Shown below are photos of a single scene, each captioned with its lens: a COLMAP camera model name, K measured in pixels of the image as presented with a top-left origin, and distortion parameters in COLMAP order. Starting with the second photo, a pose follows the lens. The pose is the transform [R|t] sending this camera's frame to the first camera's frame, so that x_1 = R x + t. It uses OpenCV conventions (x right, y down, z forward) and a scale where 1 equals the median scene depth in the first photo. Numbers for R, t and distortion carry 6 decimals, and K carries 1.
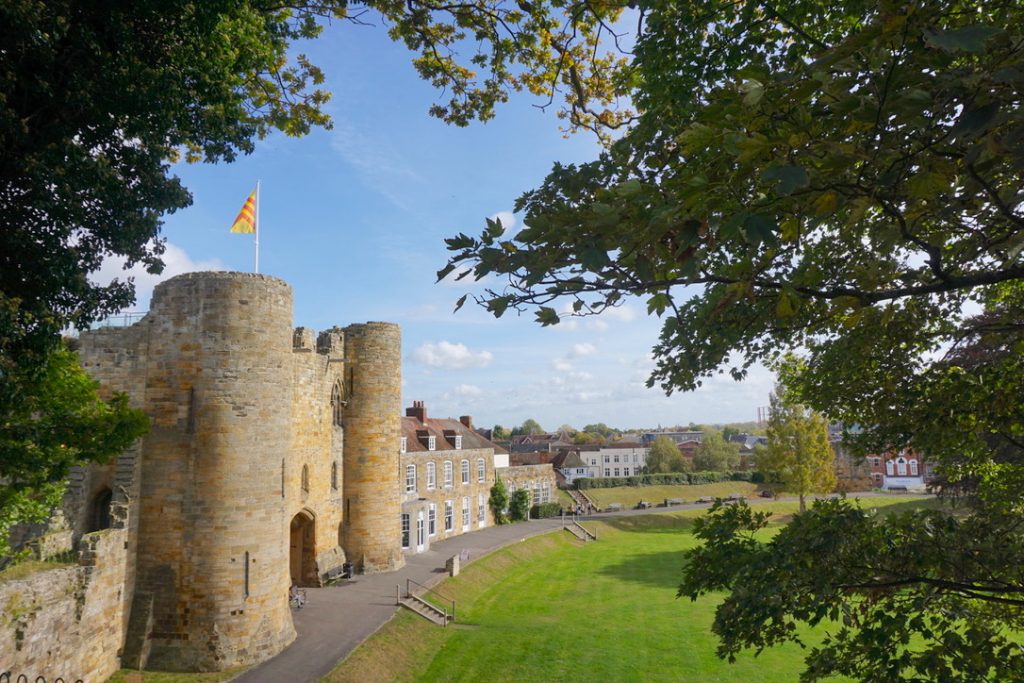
lens RADIAL K [[636.4, 0, 512.0], [0, 636.4, 341.5], [0, 0, 1]] dist [-0.003050, -0.000973]
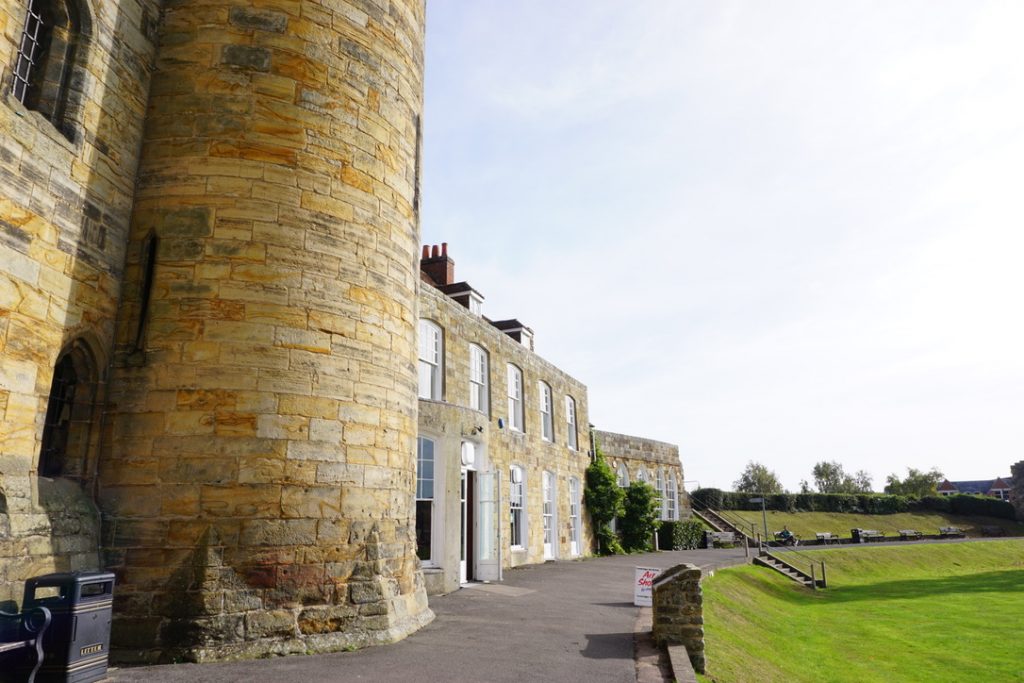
lens RADIAL K [[636.4, 0, 512.0], [0, 636.4, 341.5], [0, 0, 1]] dist [-0.003050, -0.000973]
pose [[0.998597, 0.016902, 0.050174, -0.123070], [-0.009732, 0.990127, -0.139836, 0.231488], [-0.052042, 0.139152, 0.988903, 0.622372]]
